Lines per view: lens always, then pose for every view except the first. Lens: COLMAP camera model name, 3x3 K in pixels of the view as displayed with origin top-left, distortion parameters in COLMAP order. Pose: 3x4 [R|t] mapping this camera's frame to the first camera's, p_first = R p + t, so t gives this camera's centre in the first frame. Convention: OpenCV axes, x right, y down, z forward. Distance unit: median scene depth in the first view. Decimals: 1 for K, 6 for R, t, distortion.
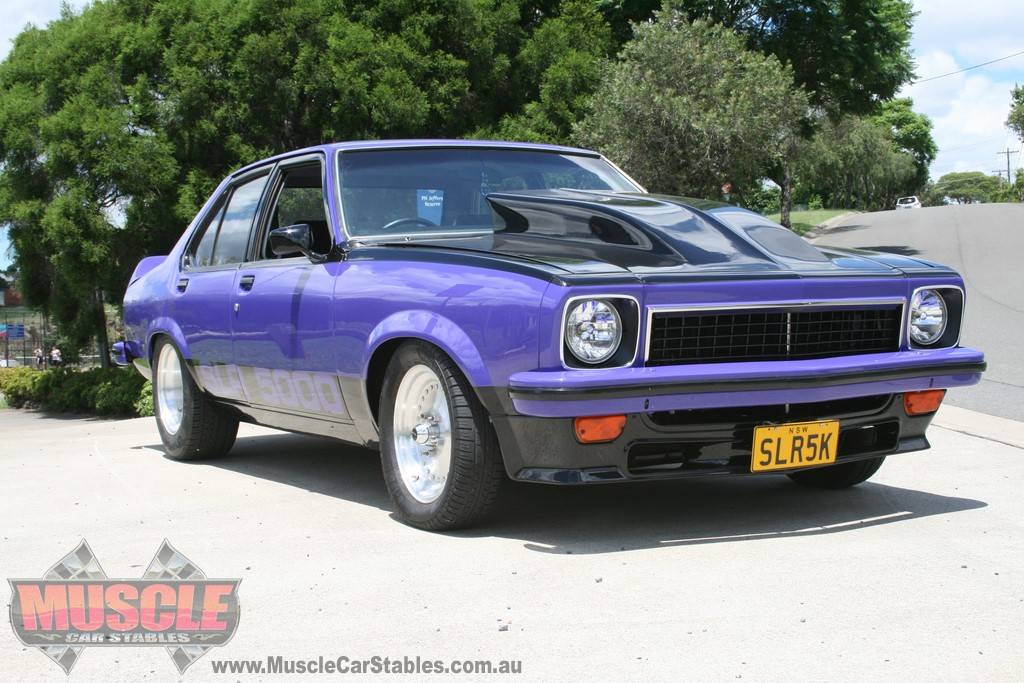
lens RADIAL K [[1567.1, 0, 512.0], [0, 1567.1, 341.5], [0, 0, 1]] dist [0.026292, 0.065039]
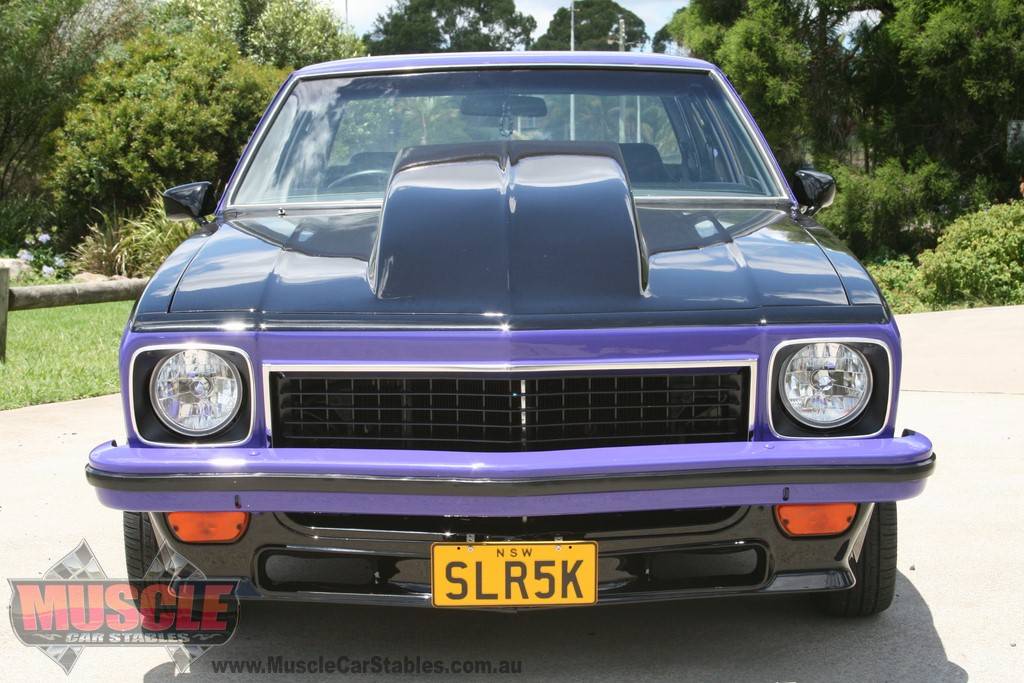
lens RADIAL K [[2001.3, 0, 512.0], [0, 2001.3, 341.5], [0, 0, 1]] dist [-0.013768, -0.006084]
pose [[0.833050, 0.071873, -0.548508, 0.636895], [-0.017474, 0.994448, 0.103768, -0.120199], [0.552921, -0.076859, 0.829681, 0.296893]]
